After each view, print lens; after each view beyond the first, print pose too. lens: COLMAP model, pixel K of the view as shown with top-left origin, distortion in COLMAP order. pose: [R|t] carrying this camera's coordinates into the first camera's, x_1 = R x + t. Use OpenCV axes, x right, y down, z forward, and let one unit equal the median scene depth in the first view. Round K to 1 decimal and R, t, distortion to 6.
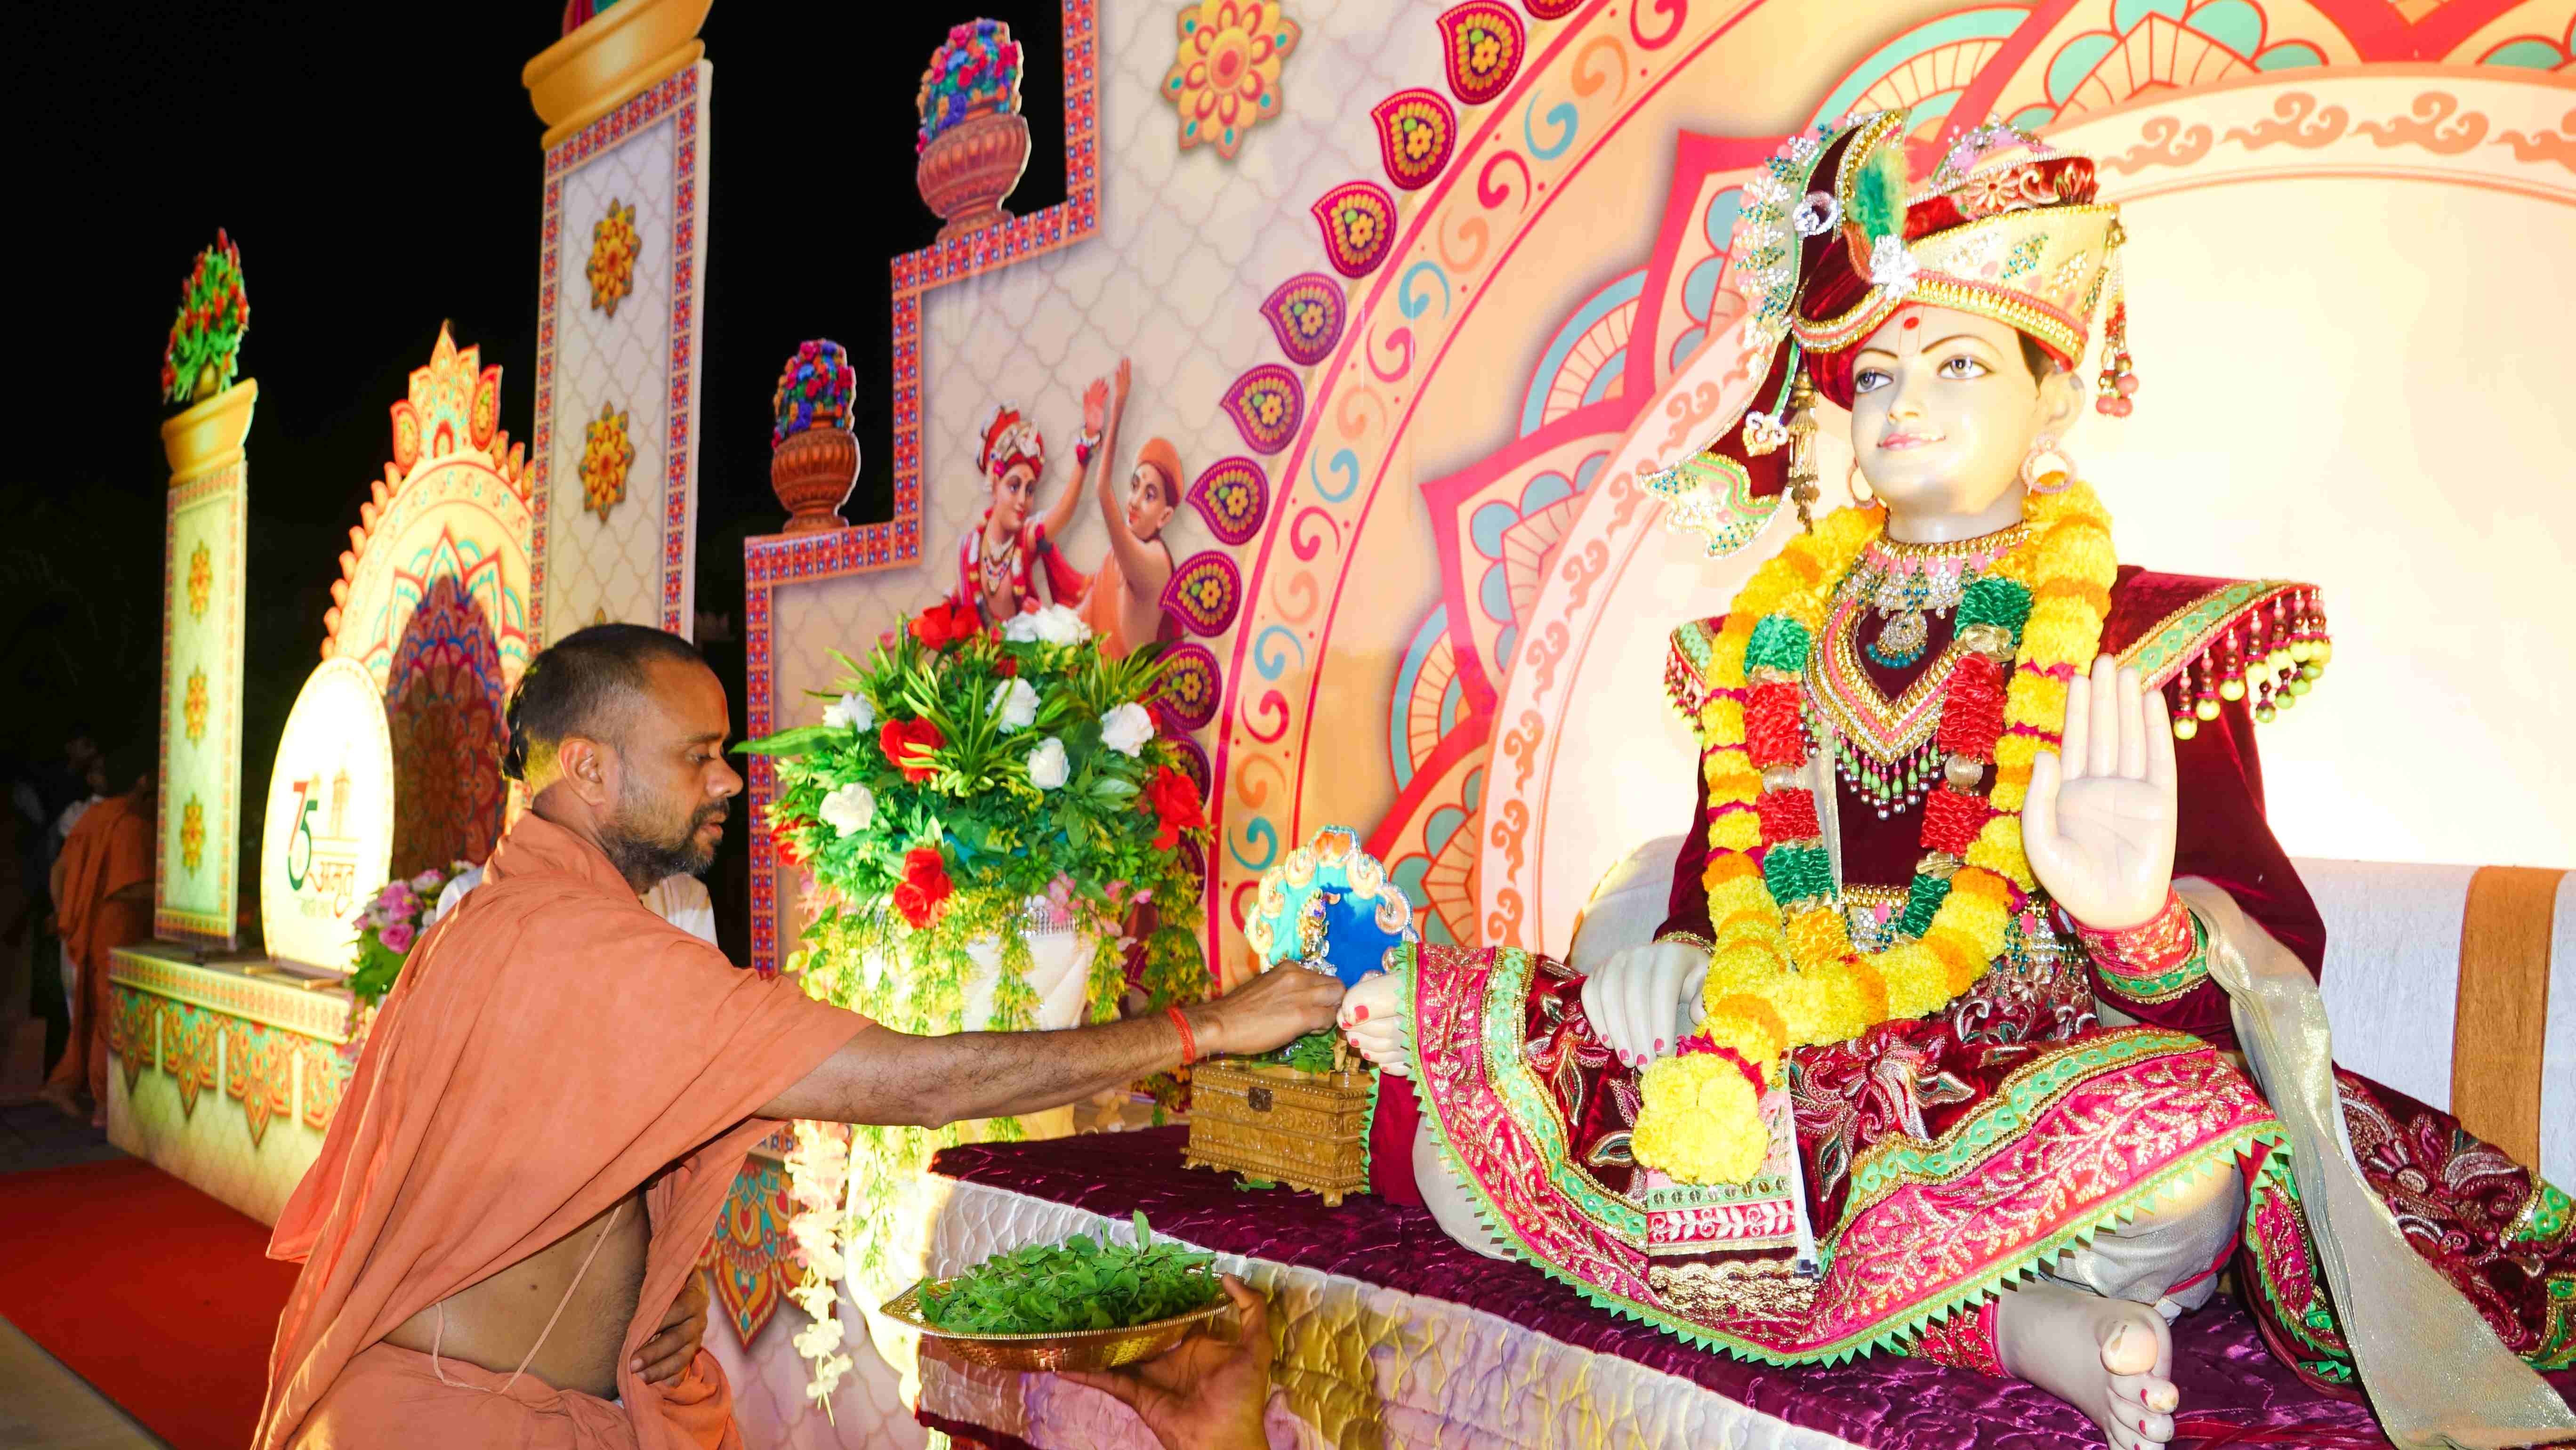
lens RADIAL K [[1783.6, 0, 1288.0], [0, 1783.6, 725.0], [0, 0, 1]] dist [0.001673, 0.001217]
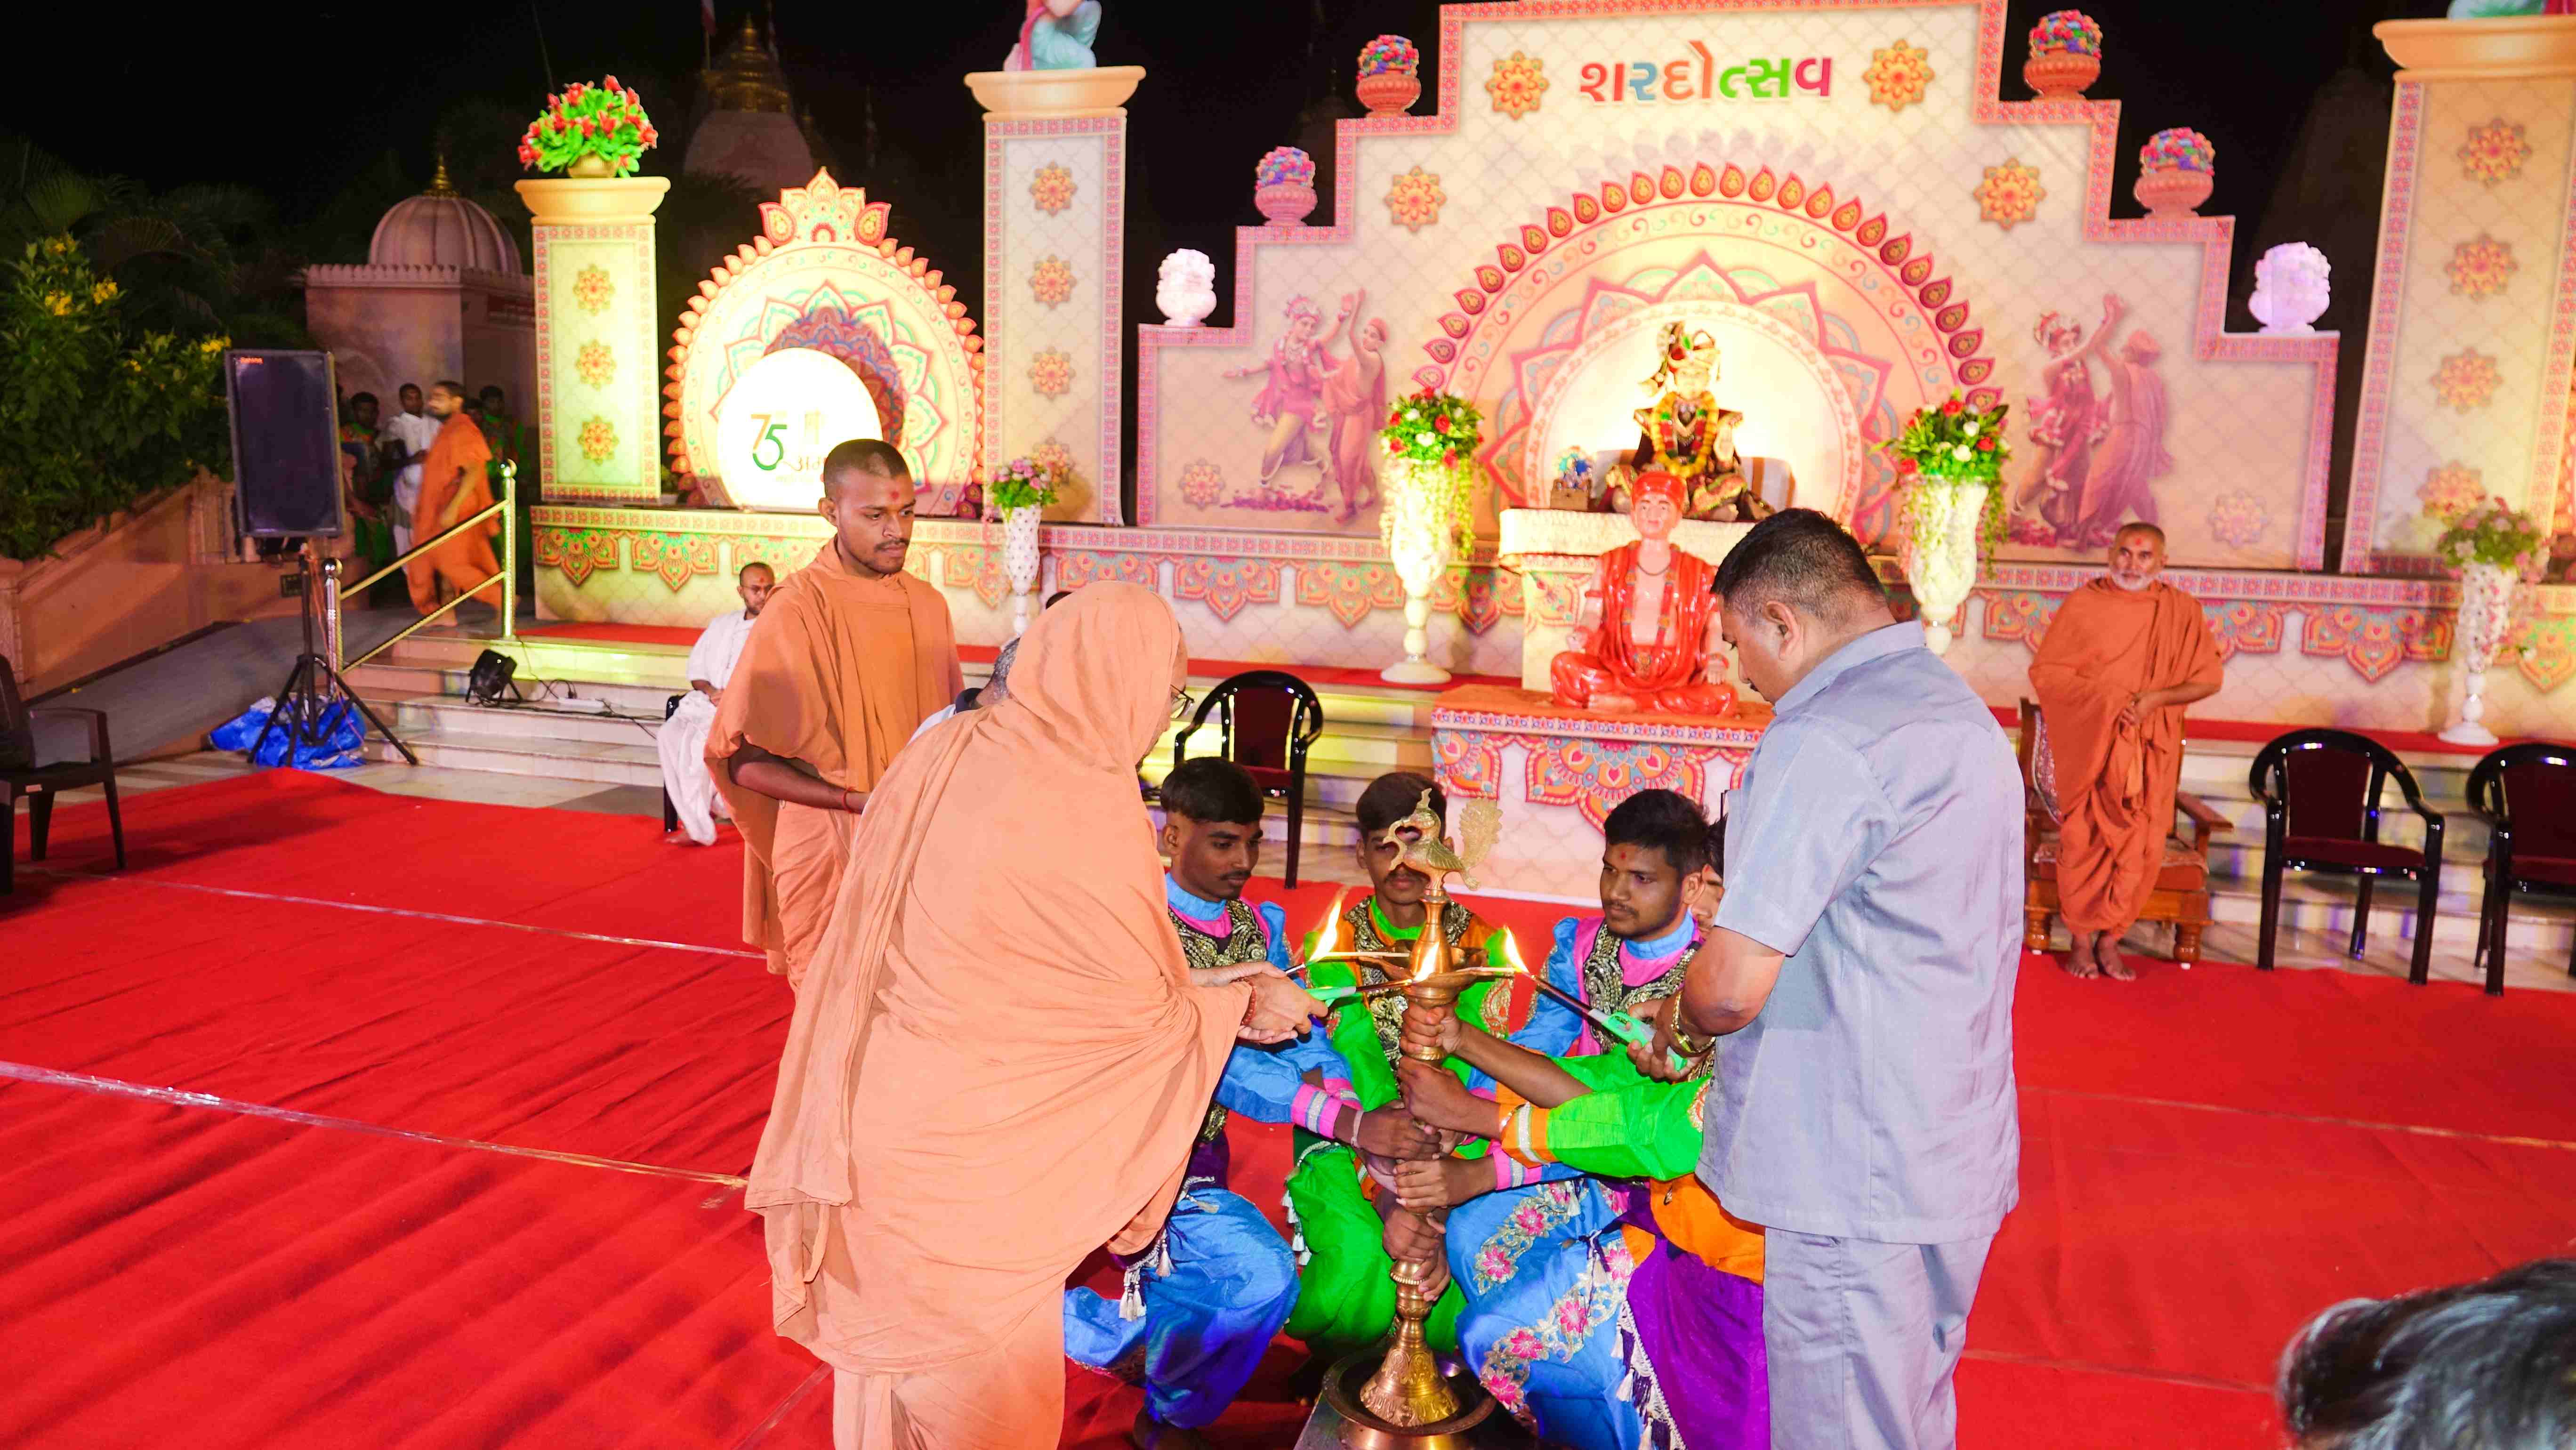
lens RADIAL K [[1834.0, 0, 1288.0], [0, 1834.0, 725.0], [0, 0, 1]] dist [-0.005129, 0.011128]
pose [[0.889571, -0.044135, 0.454660, -2.042868], [-0.043995, 0.982416, 0.181445, -0.047540], [-0.454673, -0.181411, 0.871988, -2.199917]]
